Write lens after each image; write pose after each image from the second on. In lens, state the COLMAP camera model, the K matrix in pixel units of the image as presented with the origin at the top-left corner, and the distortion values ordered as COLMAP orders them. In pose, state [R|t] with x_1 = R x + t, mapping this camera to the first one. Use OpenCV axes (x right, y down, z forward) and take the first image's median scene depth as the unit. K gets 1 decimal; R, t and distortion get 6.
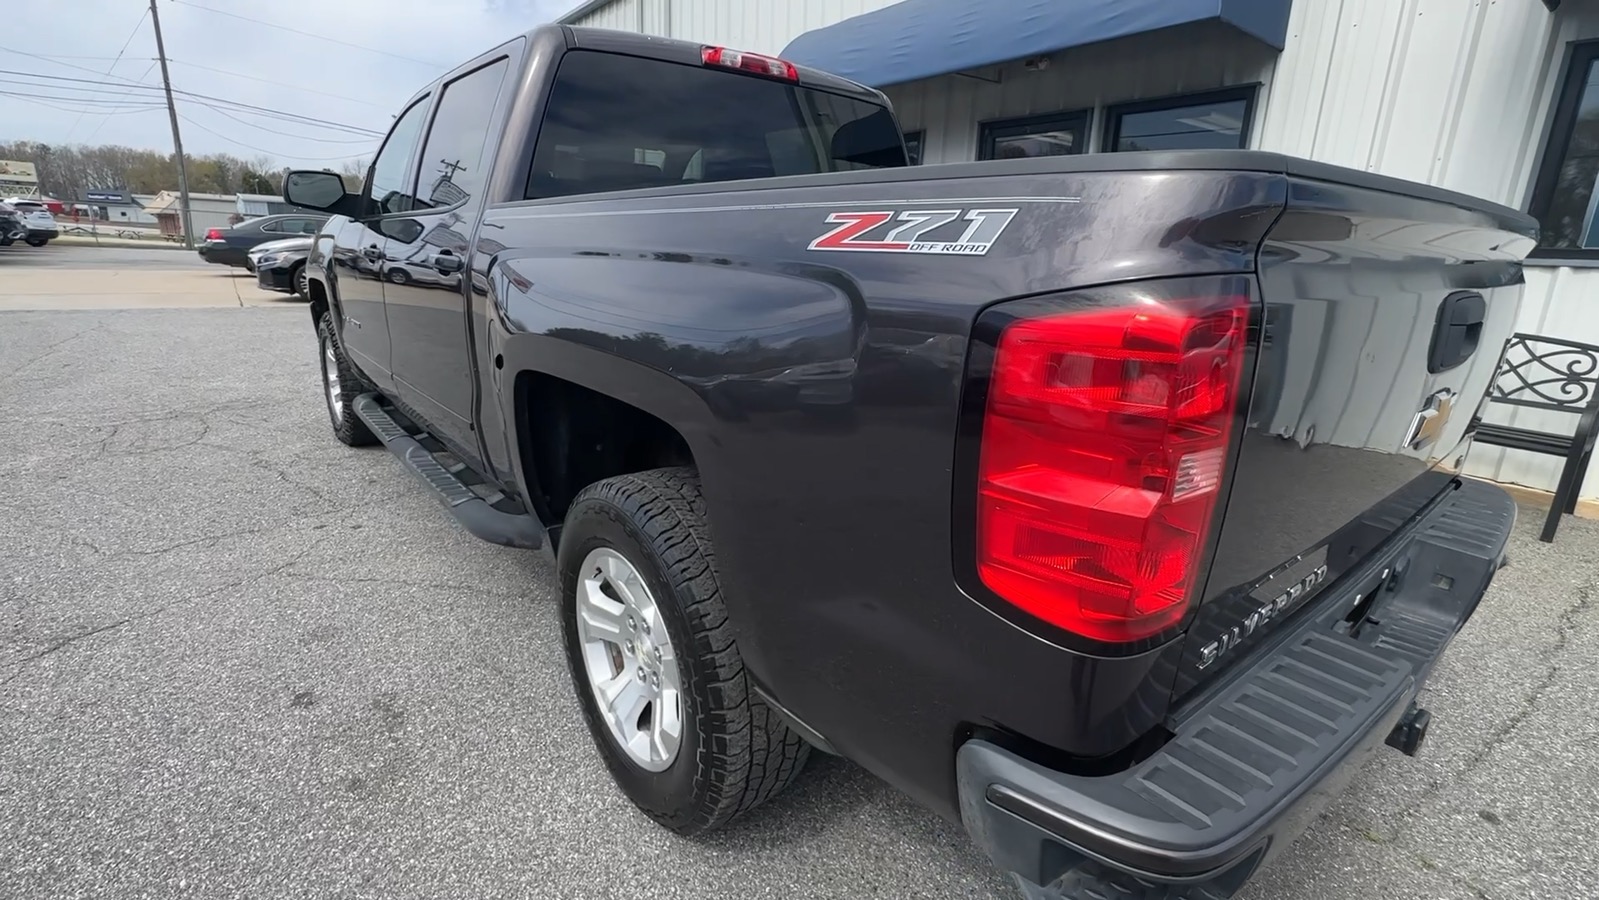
lens RADIAL K [[731.0, 0, 799.2], [0, 731.0, 450.4], [0, 0, 1]] dist [-0.005799, 0.001761]
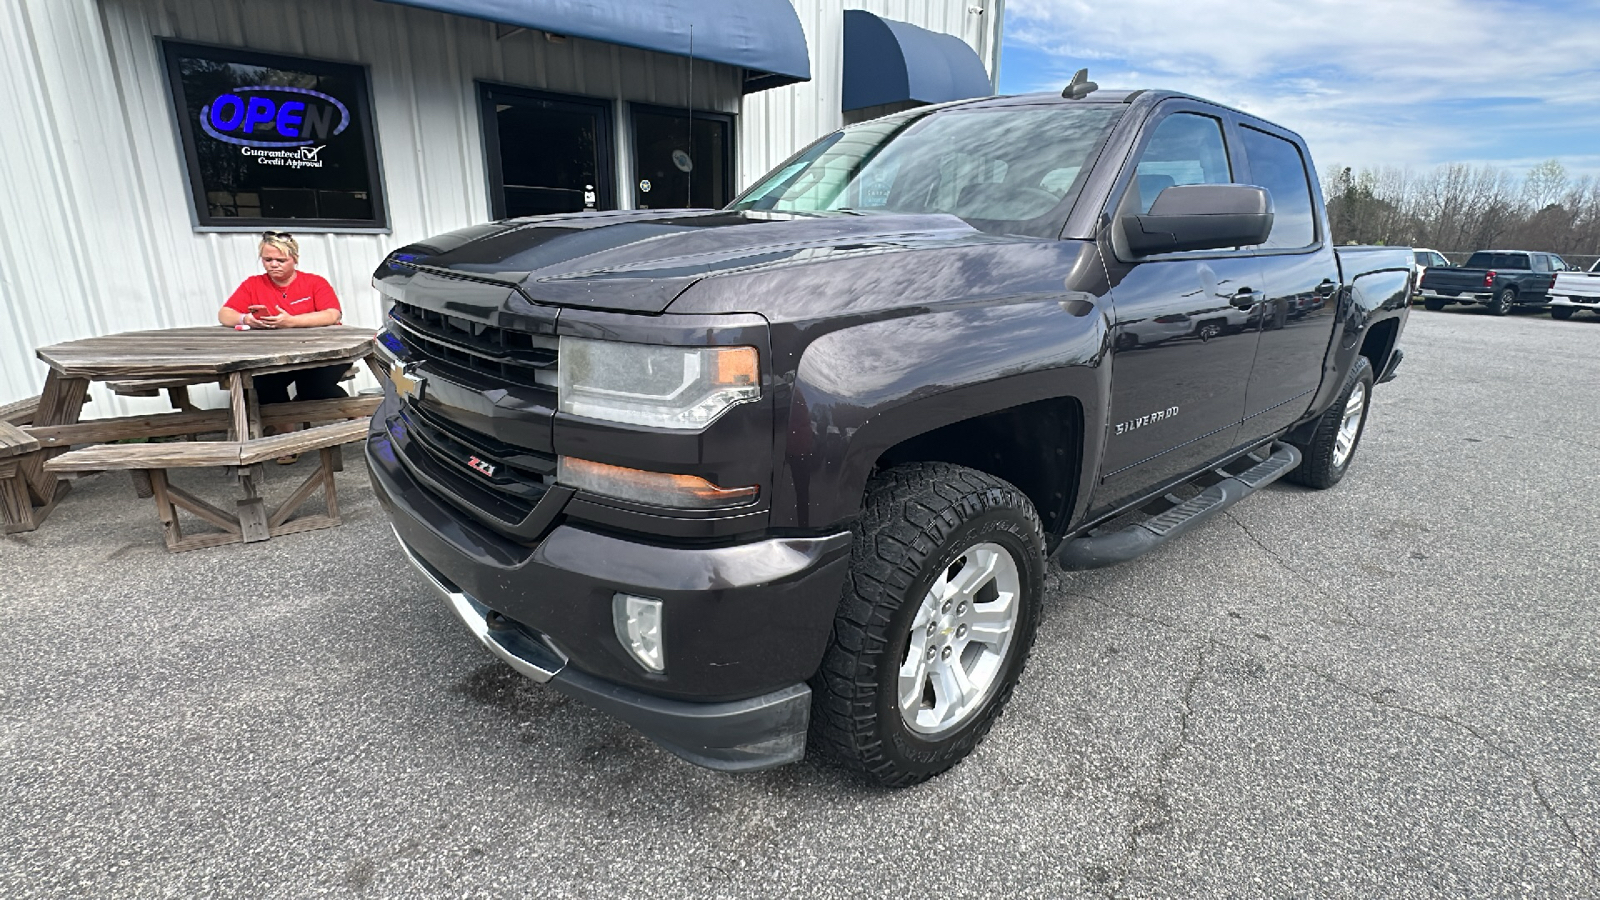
lens RADIAL K [[731.5, 0, 803.0], [0, 731.5, 449.4], [0, 0, 1]] dist [-0.005799, 0.001761]
pose [[-0.035137, -0.319316, 0.946996, -0.900976], [0.246016, 0.915658, 0.317878, -0.318377], [-0.968629, 0.244146, 0.046383, 0.943008]]
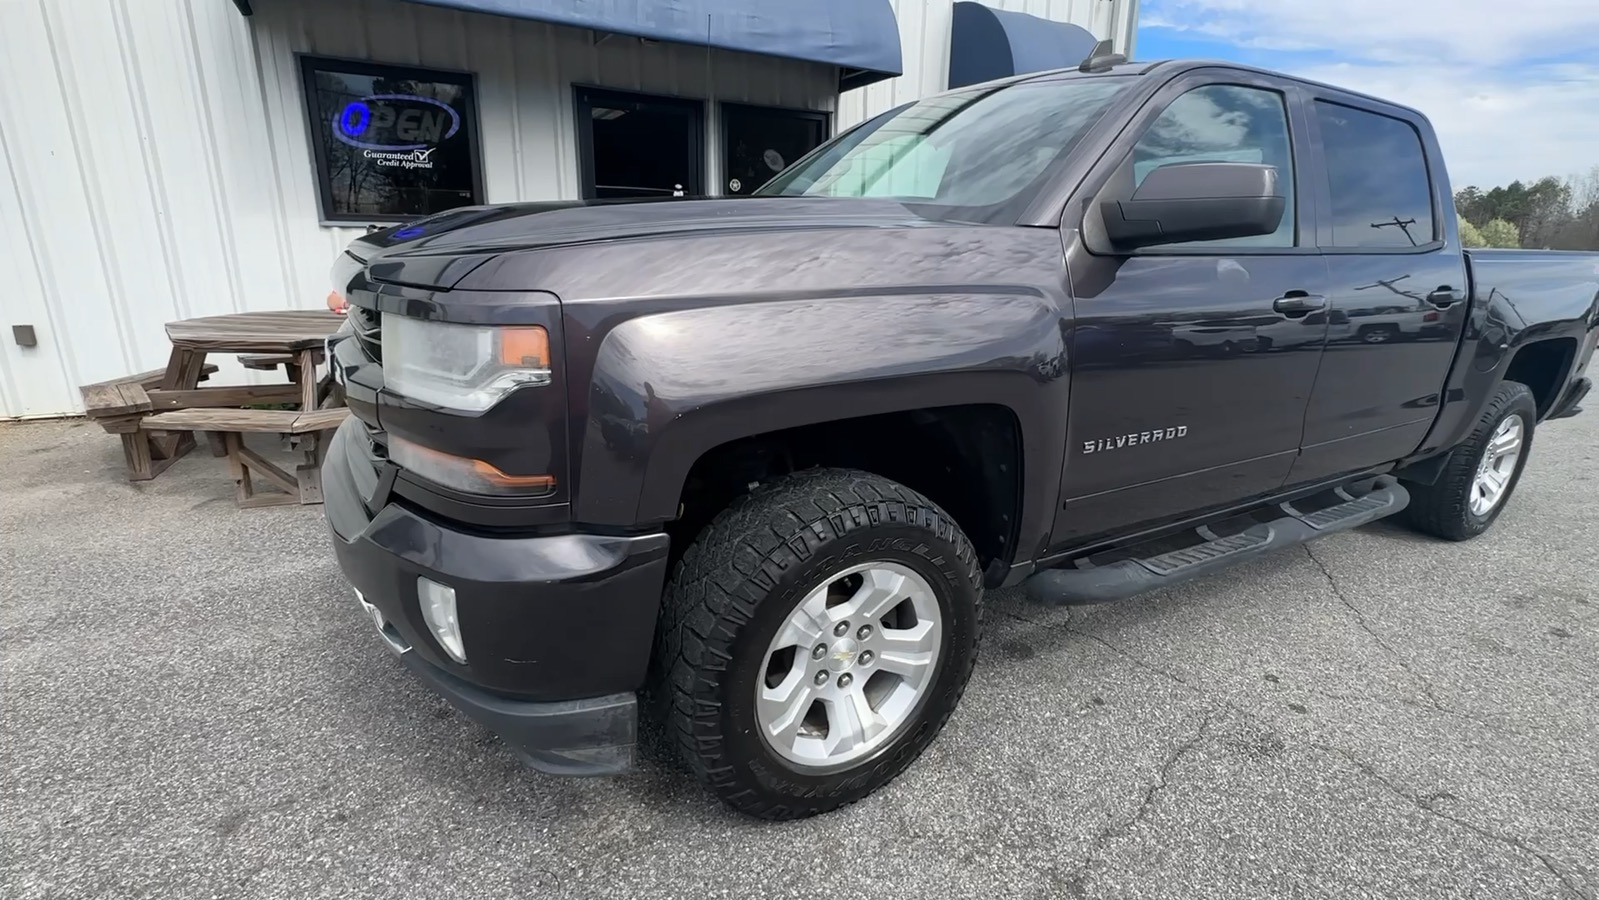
lens RADIAL K [[731.0, 0, 801.4], [0, 731.0, 449.6], [0, 0, 1]] dist [-0.005799, 0.001761]
pose [[0.164823, -0.309253, 0.936588, -0.868941], [0.242879, 0.933060, 0.265346, -0.278803], [-0.955951, 0.183743, 0.228901, 0.831372]]
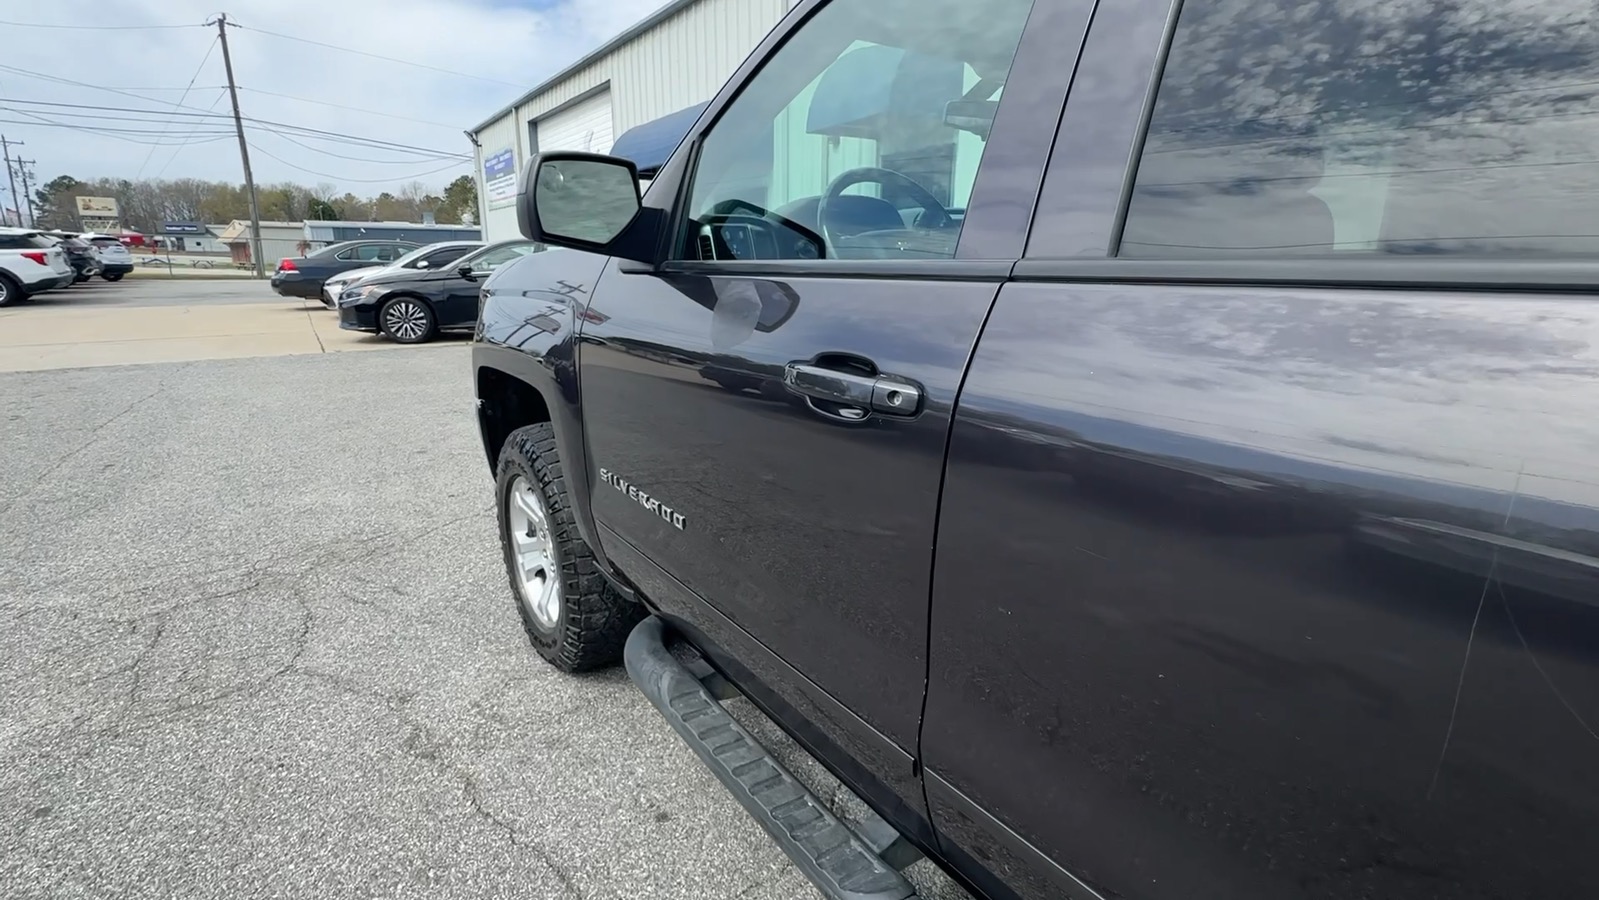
lens RADIAL K [[731.0, 0, 802.4], [0, 731.0, 451.3], [0, 0, 1]] dist [-0.005799, 0.001761]
pose [[0.998106, -0.019256, -0.058434, -0.363484], [0.018872, 0.999797, -0.007117, -0.148518], [0.058559, 0.006001, 0.998266, 0.419172]]
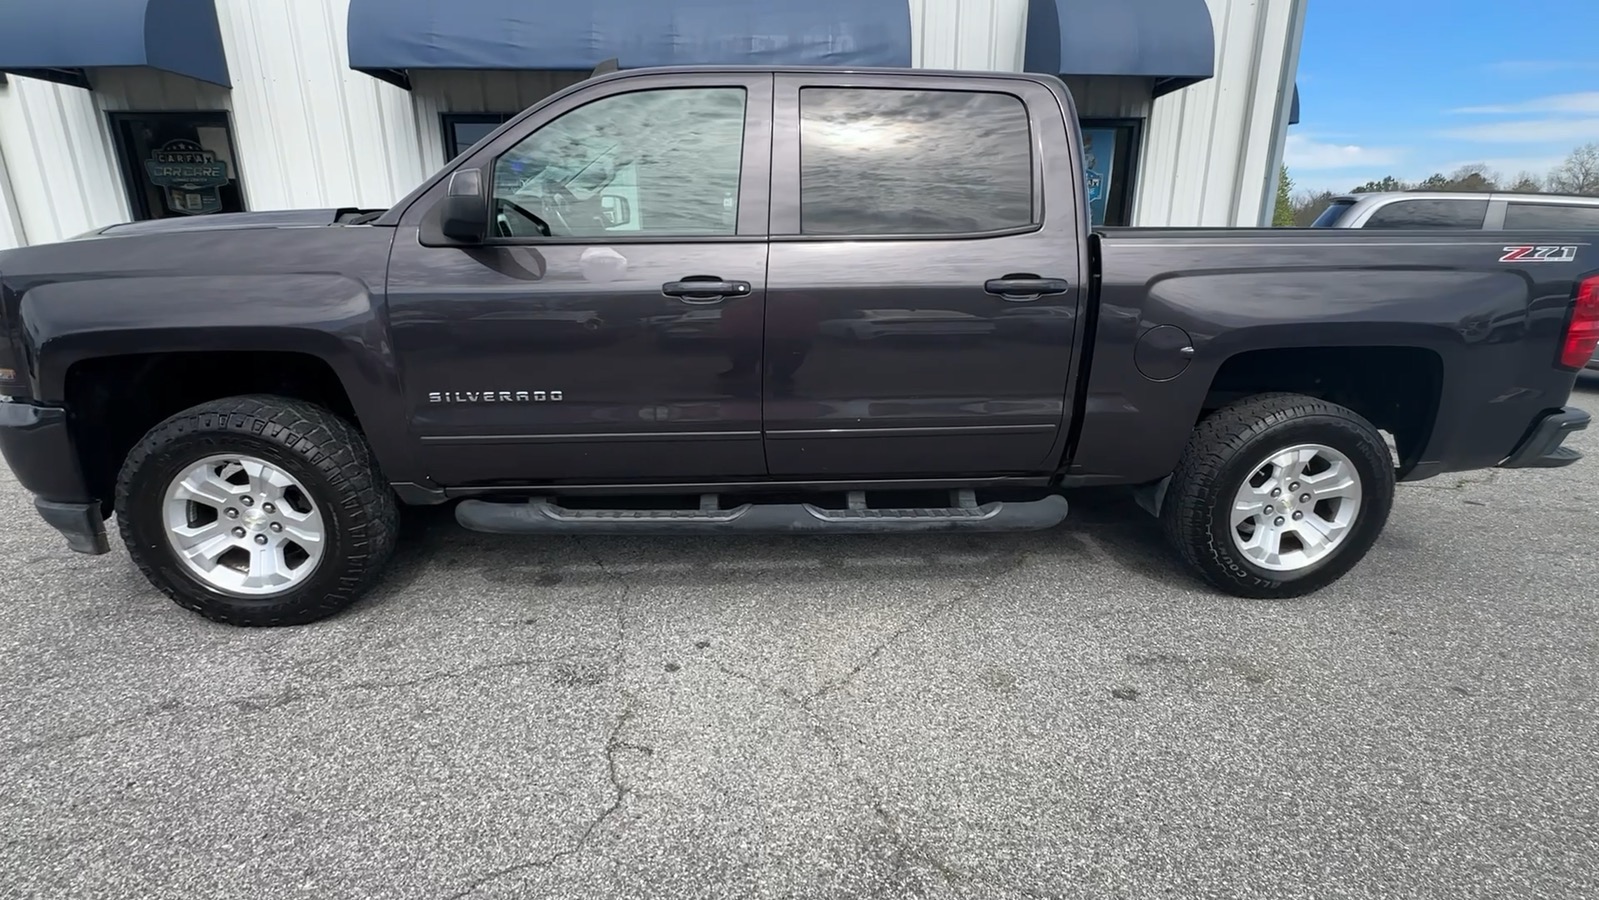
lens RADIAL K [[731.0, 0, 802.5], [0, 731.0, 450.4], [0, 0, 1]] dist [-0.005799, 0.001761]
pose [[0.579819, -0.266954, 0.769769, -0.726223], [0.235195, 0.959418, 0.155566, -0.125114], [-0.780059, 0.090846, 0.619075, 0.283291]]
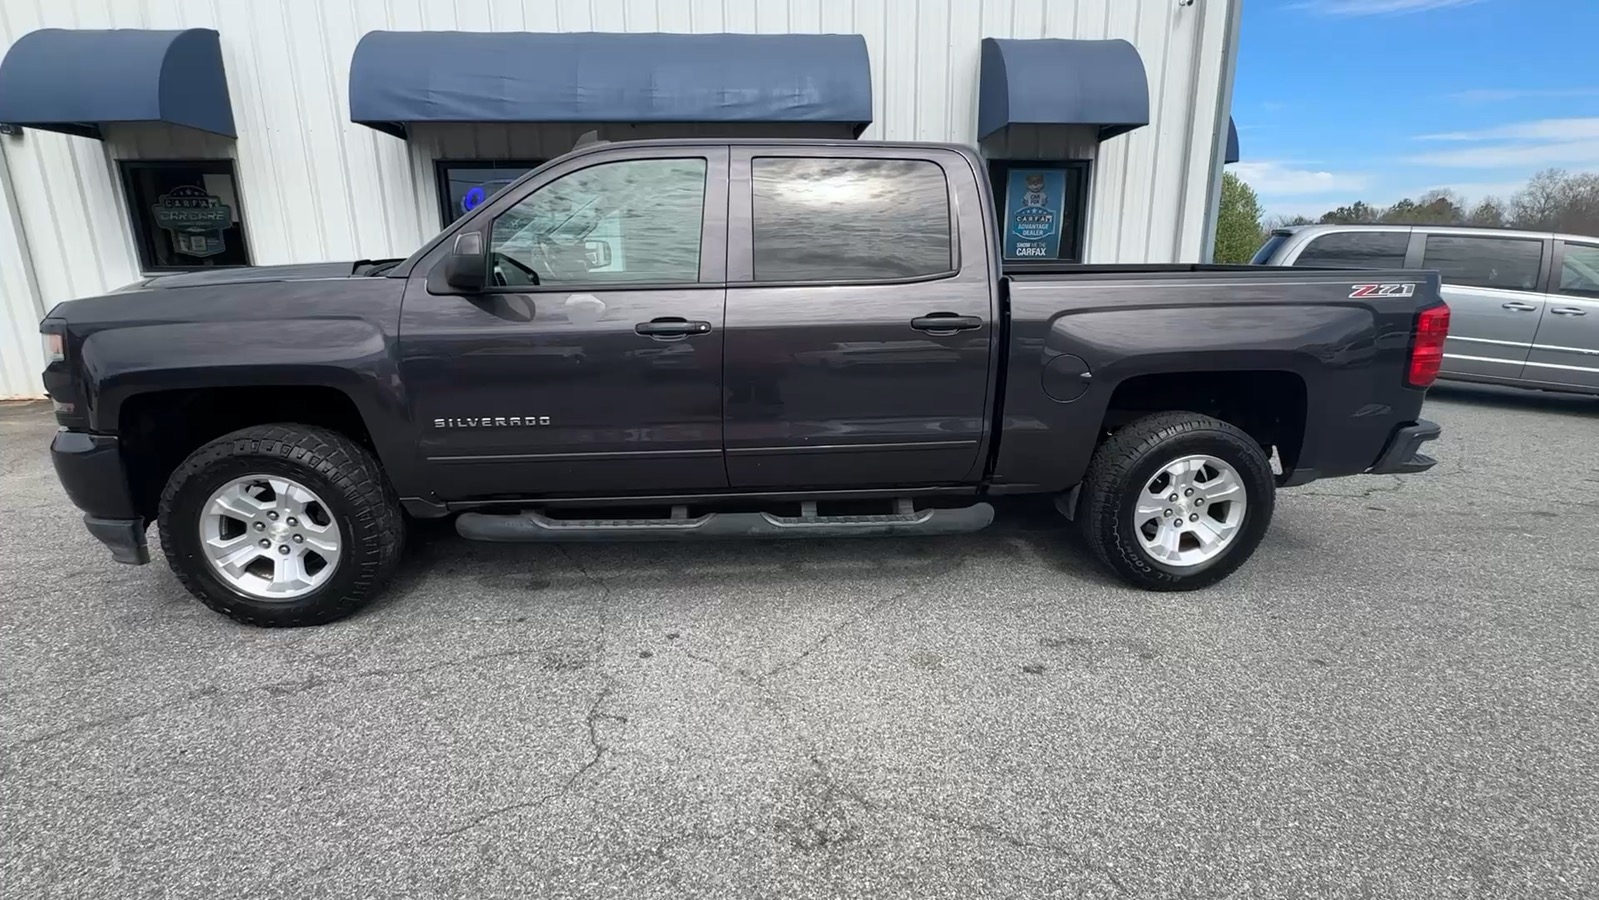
lens RADIAL K [[731.0, 0, 802.5], [0, 731.0, 451.2], [0, 0, 1]] dist [-0.005799, 0.001761]
pose [[0.564491, -0.247562, 0.787441, -0.776122], [0.245362, 0.961171, 0.126288, -0.122584], [-0.788129, 0.121919, 0.603315, 0.212494]]
